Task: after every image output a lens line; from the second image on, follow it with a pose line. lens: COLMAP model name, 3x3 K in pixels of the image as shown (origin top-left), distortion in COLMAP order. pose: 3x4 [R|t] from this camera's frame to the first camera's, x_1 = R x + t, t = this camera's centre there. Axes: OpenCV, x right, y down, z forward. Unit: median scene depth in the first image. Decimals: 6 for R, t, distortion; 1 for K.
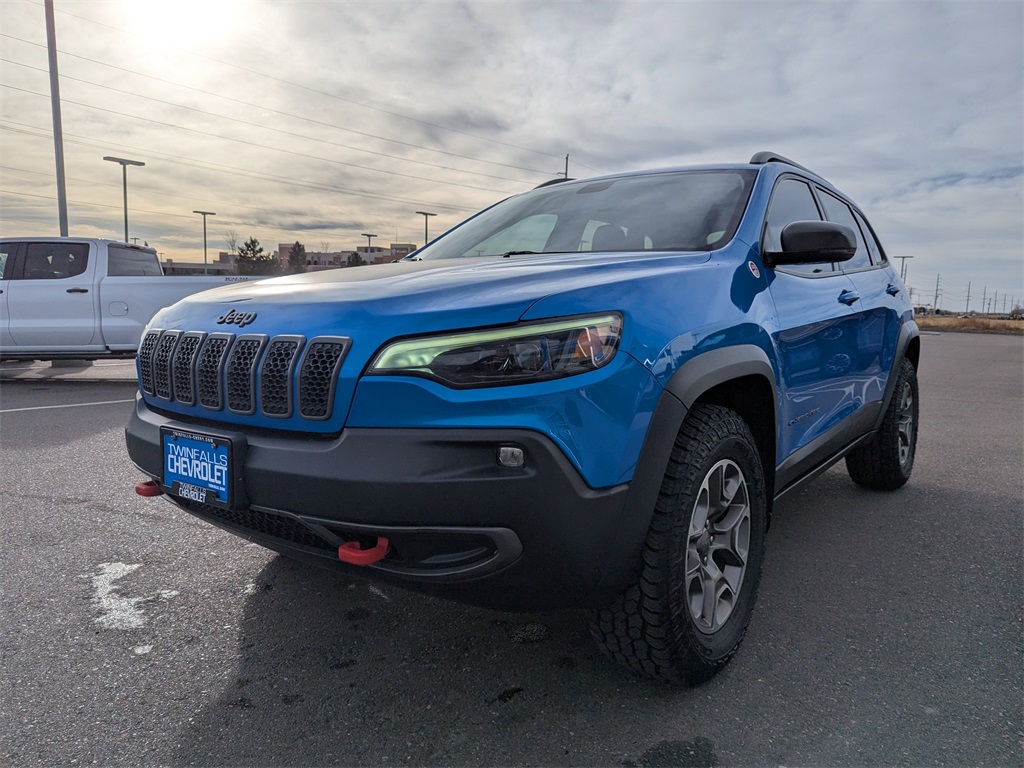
lens RADIAL K [[724.9, 0, 510.1], [0, 724.9, 384.8], [0, 0, 1]] dist [0.048766, -0.042691]
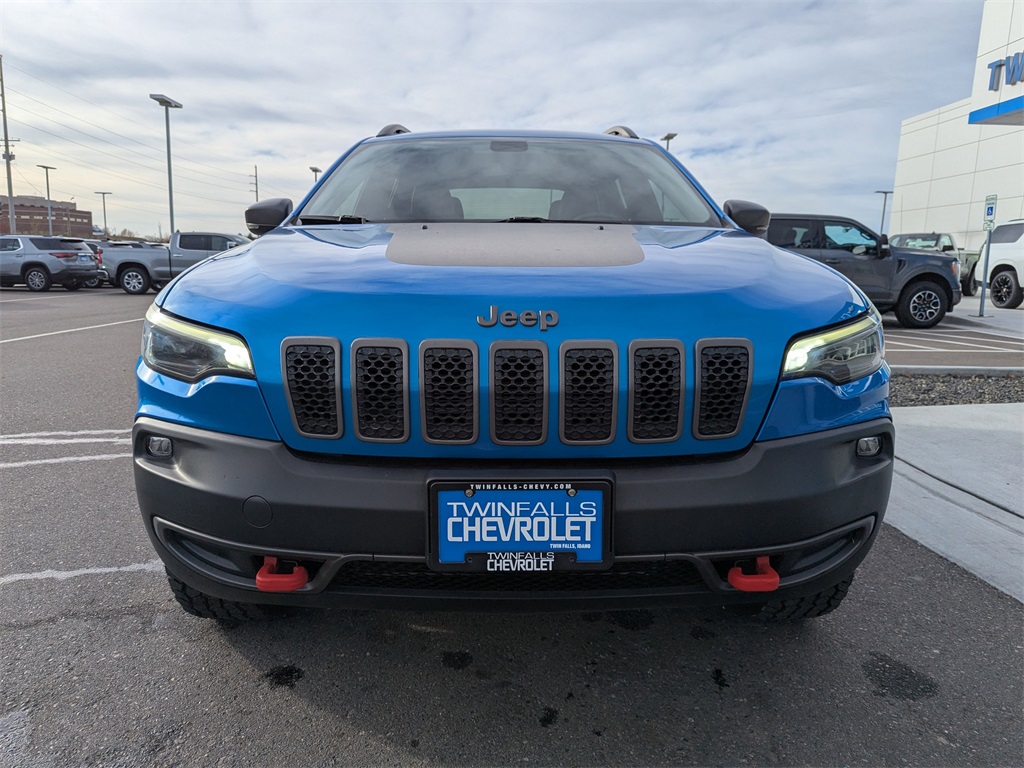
lens RADIAL K [[724.9, 0, 513.2], [0, 724.9, 383.6], [0, 0, 1]] dist [0.048766, -0.042691]
pose [[0.781619, -0.106511, 0.614595, -0.757285], [0.060674, 0.993623, 0.095034, -0.086207], [-0.620798, -0.036991, 0.783098, 0.384983]]
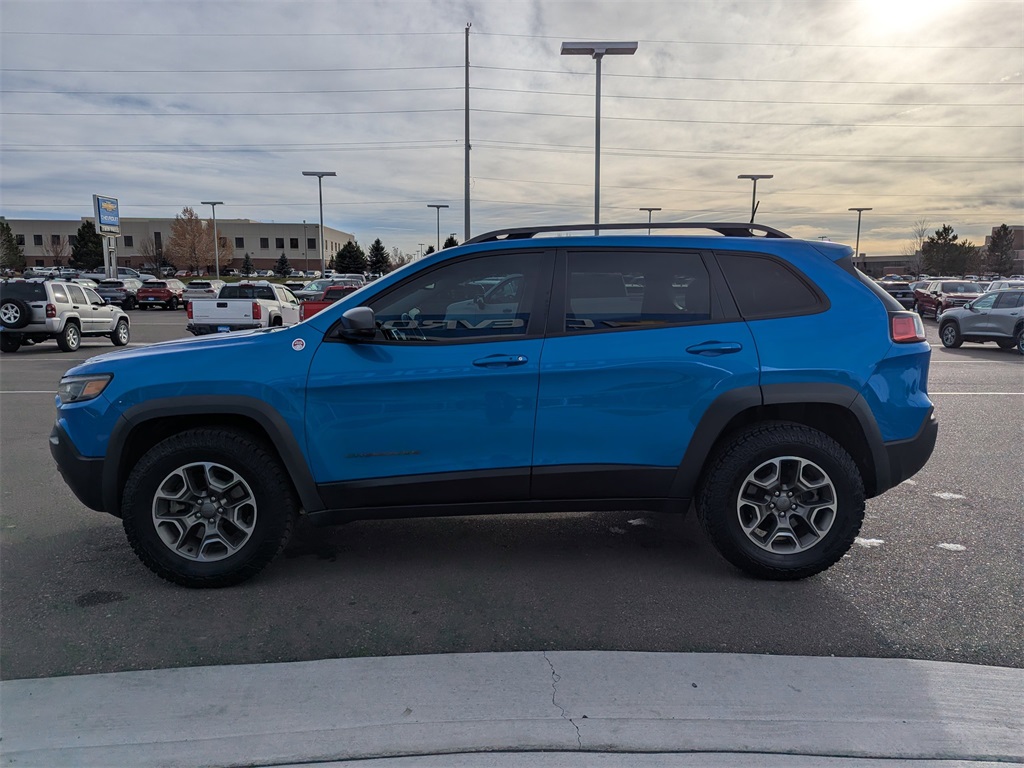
lens RADIAL K [[724.9, 0, 517.9], [0, 724.9, 382.0], [0, 0, 1]] dist [0.048766, -0.042691]
pose [[0.634753, 0.073291, -0.769231, 2.027641], [-0.069422, 0.996875, 0.037695, -0.194943], [0.769590, 0.029474, 0.637857, 0.466568]]
